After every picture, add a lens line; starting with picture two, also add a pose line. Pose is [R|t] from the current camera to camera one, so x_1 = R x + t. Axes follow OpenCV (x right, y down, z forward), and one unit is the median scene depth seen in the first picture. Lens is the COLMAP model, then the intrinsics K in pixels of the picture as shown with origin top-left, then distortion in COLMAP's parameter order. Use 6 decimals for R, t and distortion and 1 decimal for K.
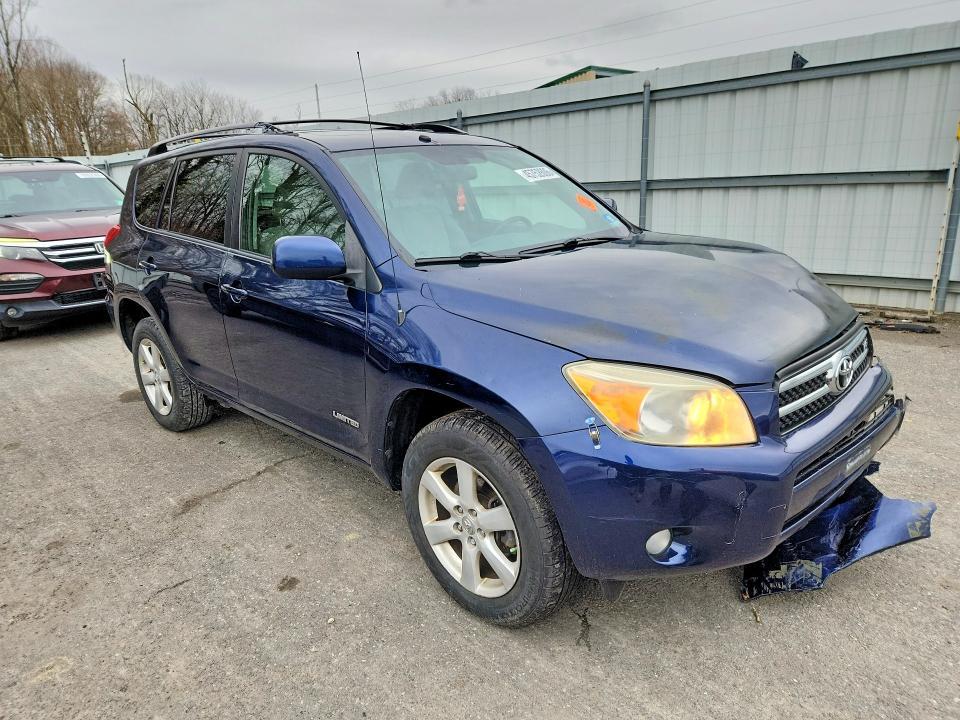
lens RADIAL K [[679.8, 0, 480.1], [0, 679.8, 360.0], [0, 0, 1]] dist [0.014574, 0.000479]
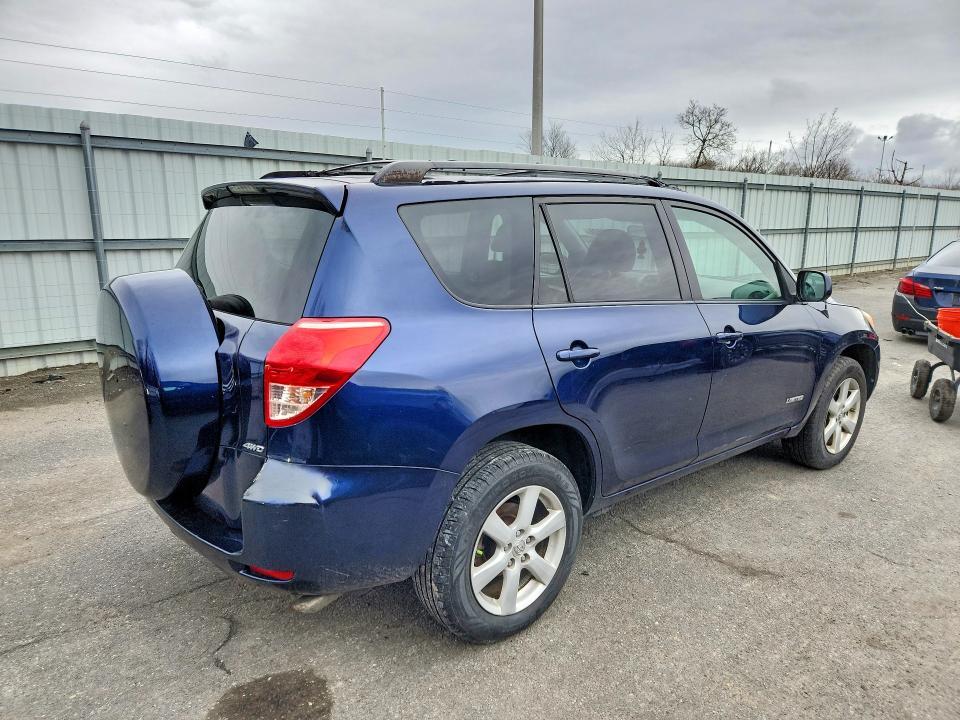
lens RADIAL K [[679.8, 0, 481.6], [0, 679.8, 357.4], [0, 0, 1]] dist [0.014574, 0.000479]
pose [[0.061489, -0.145473, 0.987450, -0.833570], [0.253073, 0.959264, 0.125562, -0.172923], [-0.965491, 0.242176, 0.095799, 0.757154]]
